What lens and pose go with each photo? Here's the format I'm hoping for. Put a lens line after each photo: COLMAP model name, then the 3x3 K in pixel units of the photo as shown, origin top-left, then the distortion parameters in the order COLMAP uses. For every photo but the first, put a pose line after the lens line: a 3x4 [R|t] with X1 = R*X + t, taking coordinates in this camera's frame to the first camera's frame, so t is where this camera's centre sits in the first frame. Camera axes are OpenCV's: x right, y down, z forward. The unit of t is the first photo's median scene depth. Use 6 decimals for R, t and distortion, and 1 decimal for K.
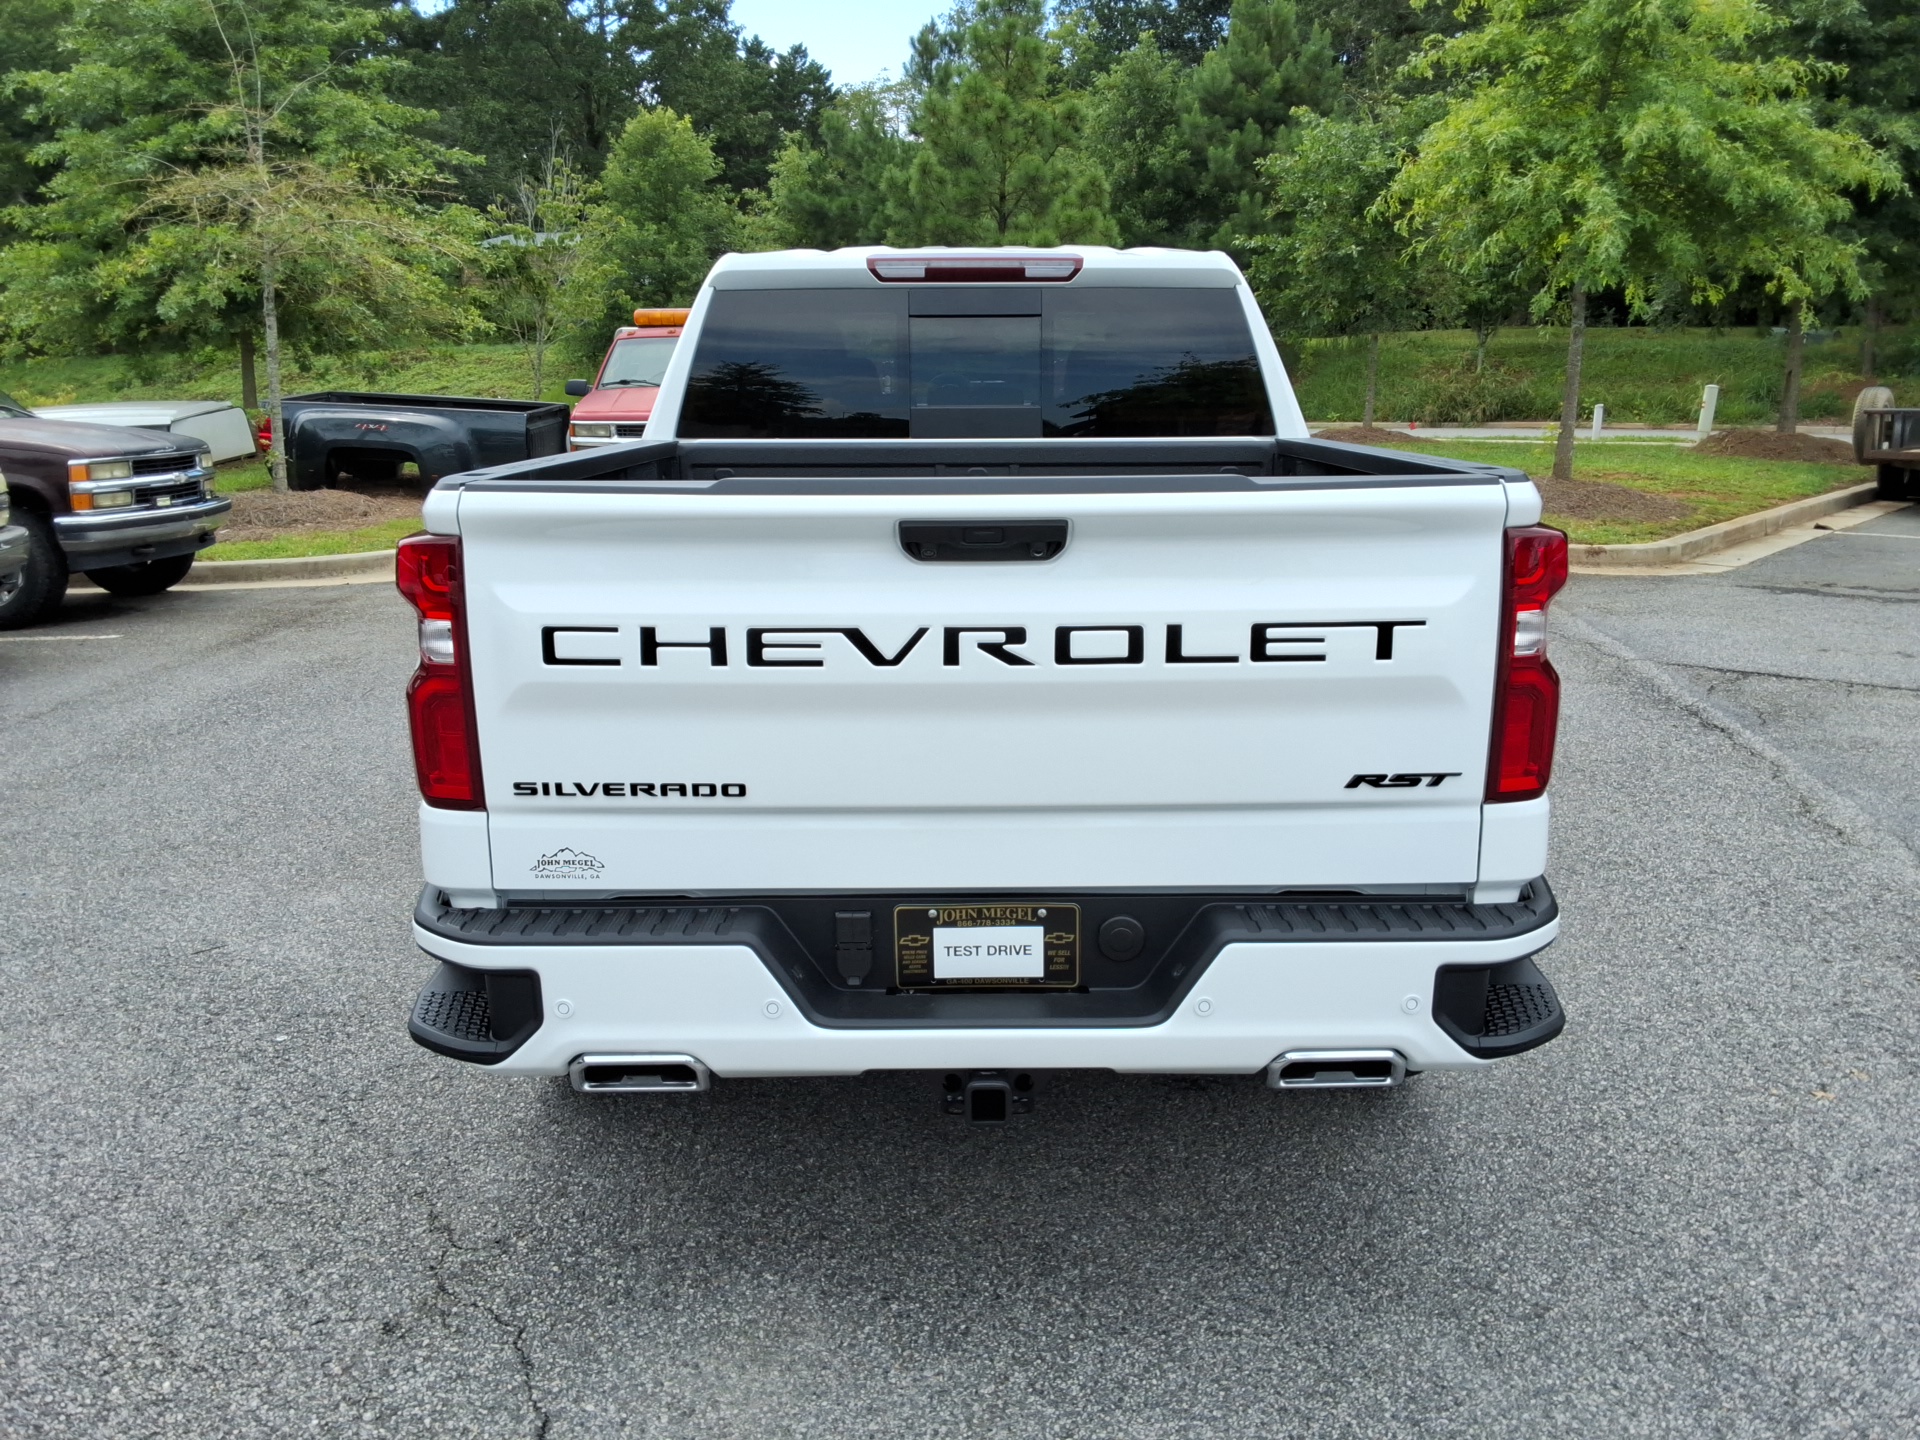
lens RADIAL K [[1542.2, 0, 974.9], [0, 1542.2, 701.5], [0, 0, 1]] dist [0.124953, -0.195175]
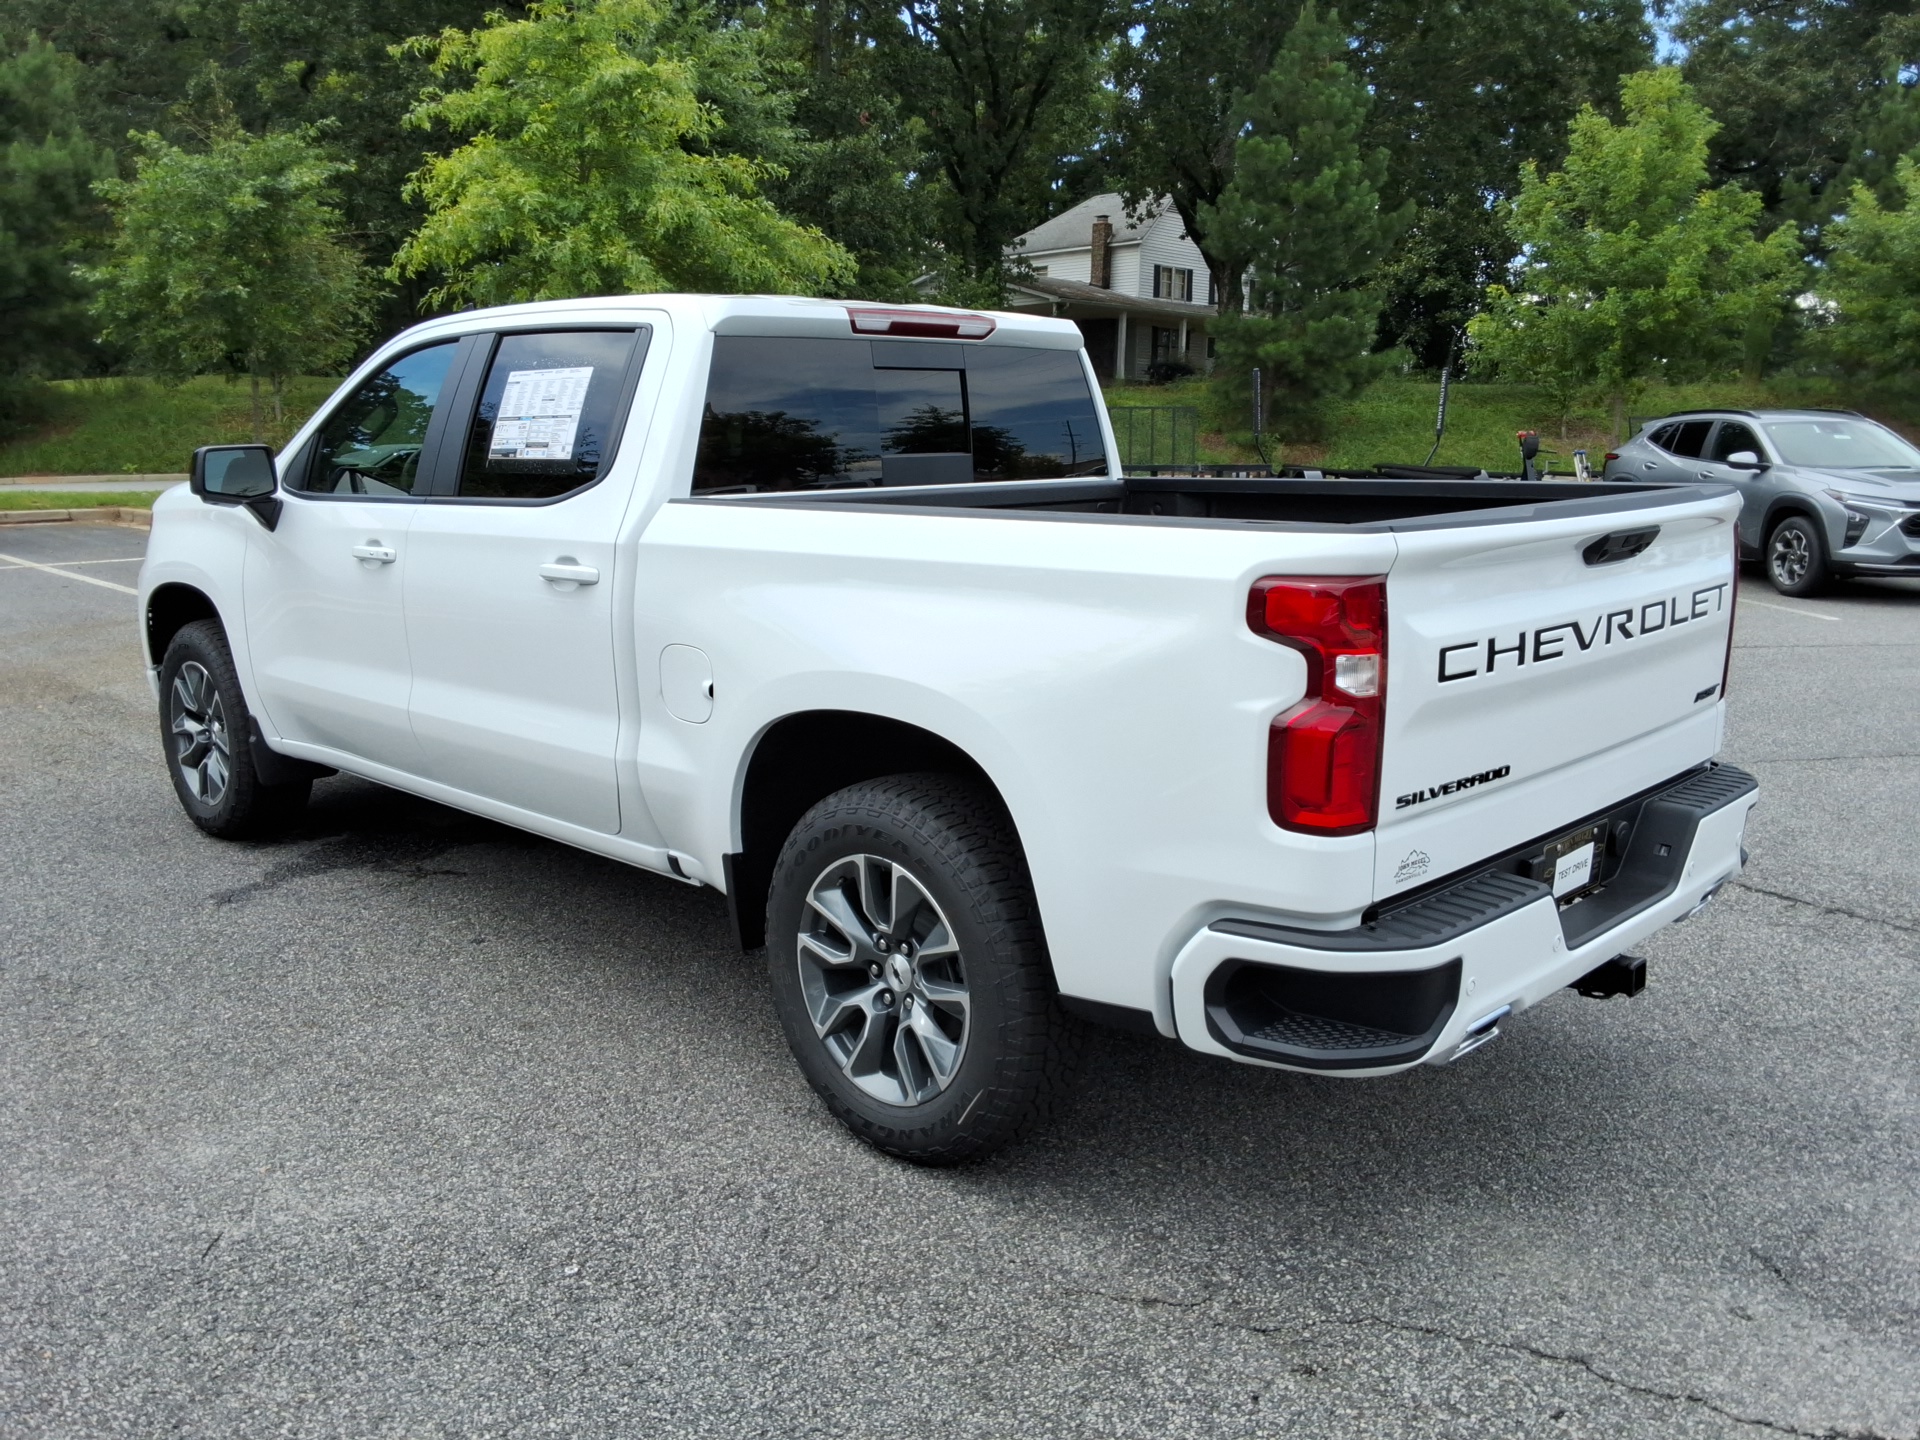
lens RADIAL K [[1542.2, 0, 974.9], [0, 1542.2, 701.5], [0, 0, 1]] dist [0.124953, -0.195175]
pose [[0.695257, -0.130354, 0.706841, -0.263286], [0.151658, 0.987882, 0.033011, -0.019861], [-0.702579, 0.084247, 0.706601, 0.090677]]
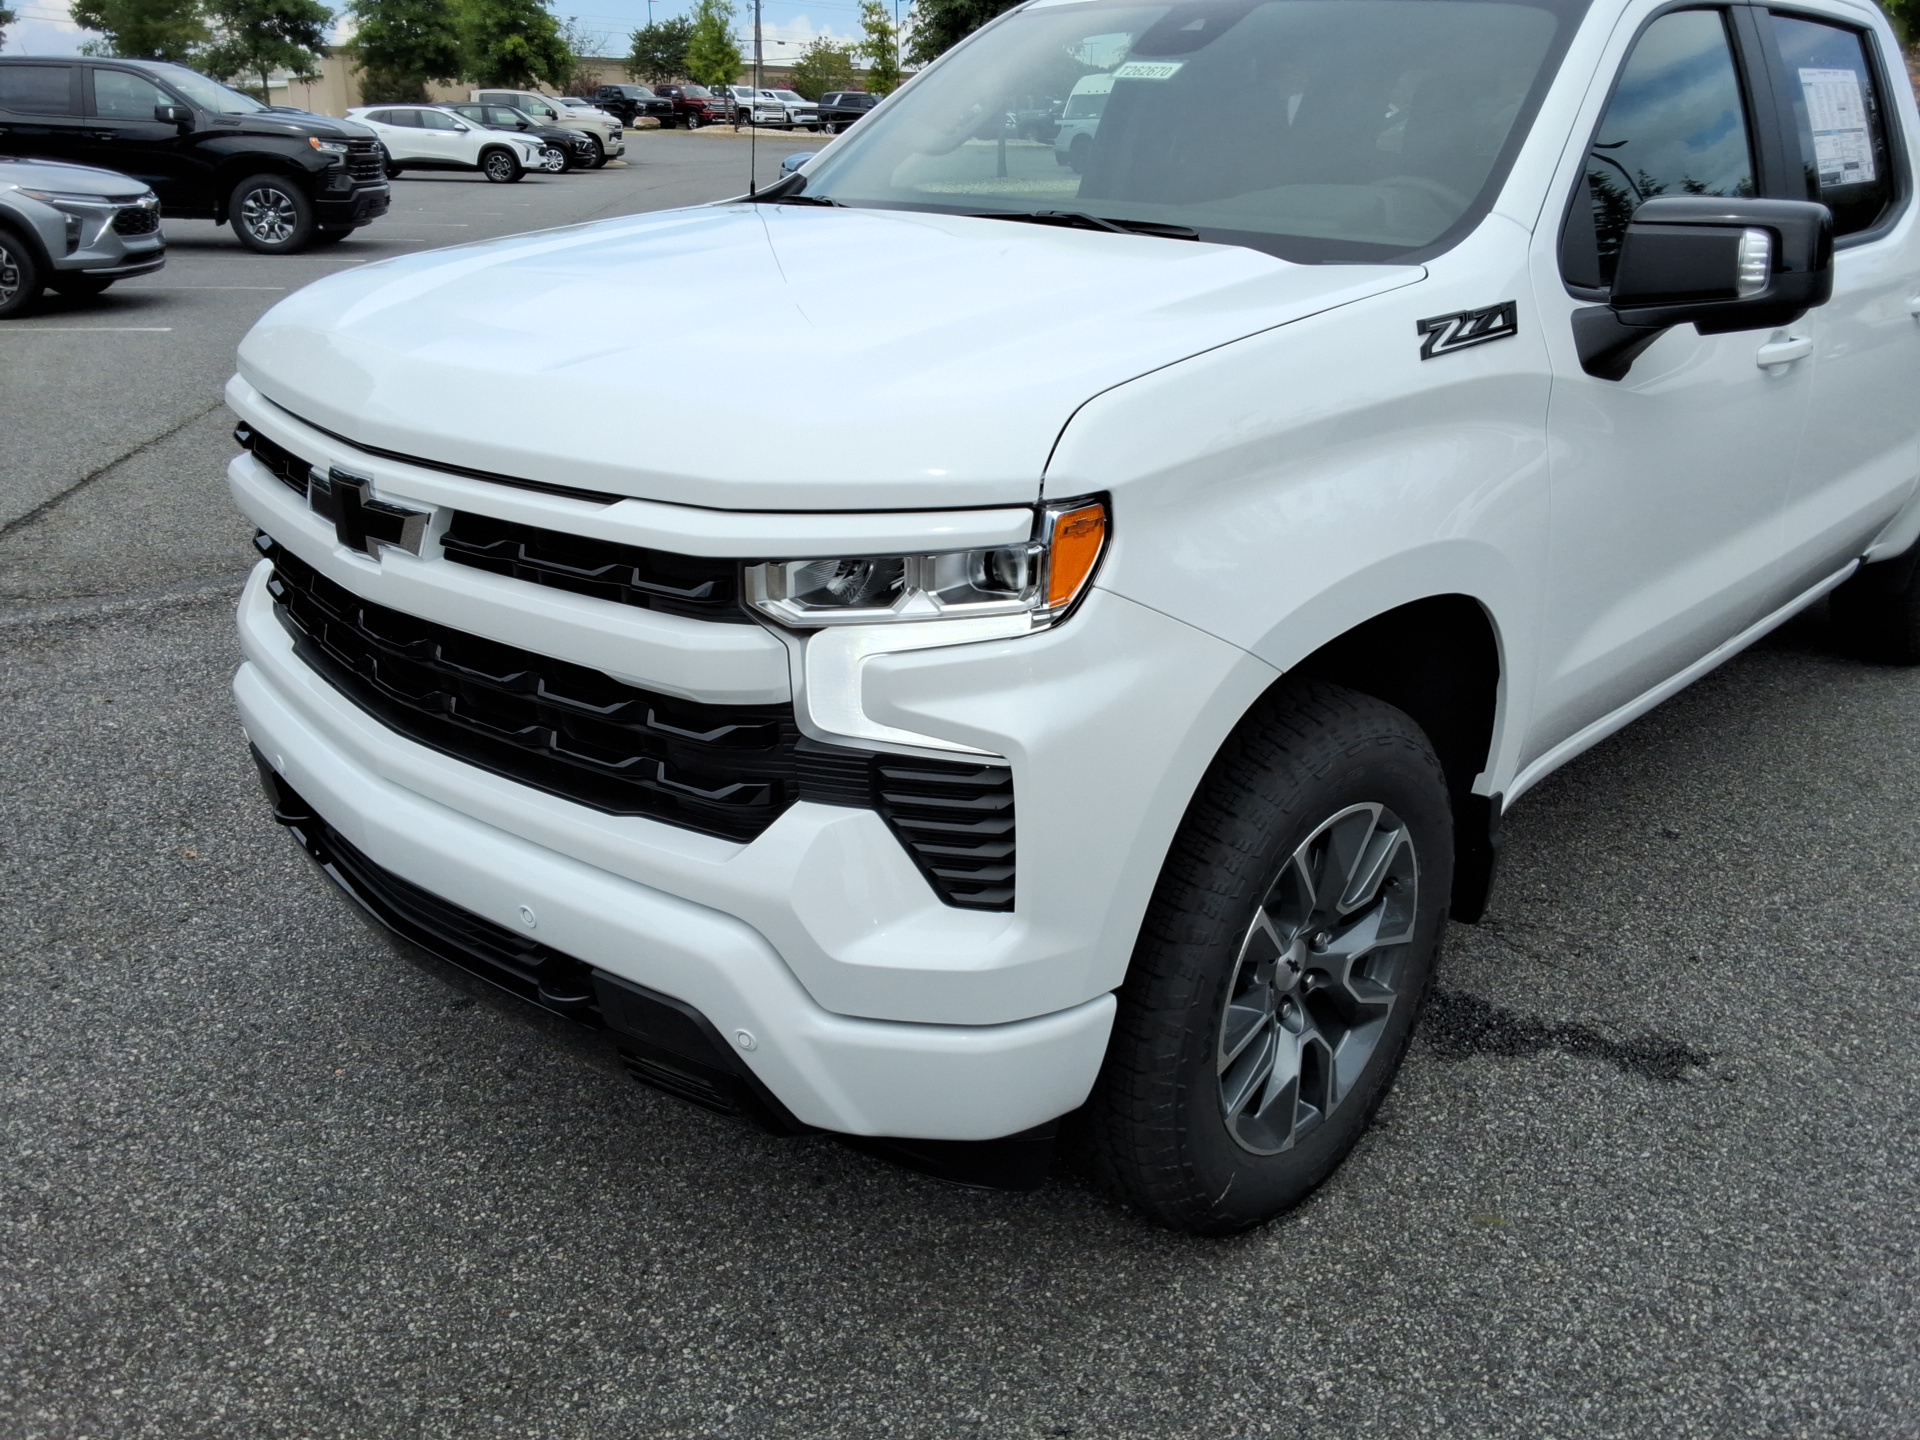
lens RADIAL K [[1565.5, 0, 910.2], [0, 1565.5, 724.2], [0, 0, 1]] dist [0.102838, -0.160447]
pose [[-0.731725, -0.258036, 0.630869, -0.172288], [0.126535, 0.858056, 0.497723, -0.161437], [-0.669751, 0.444023, -0.595211, 0.744798]]
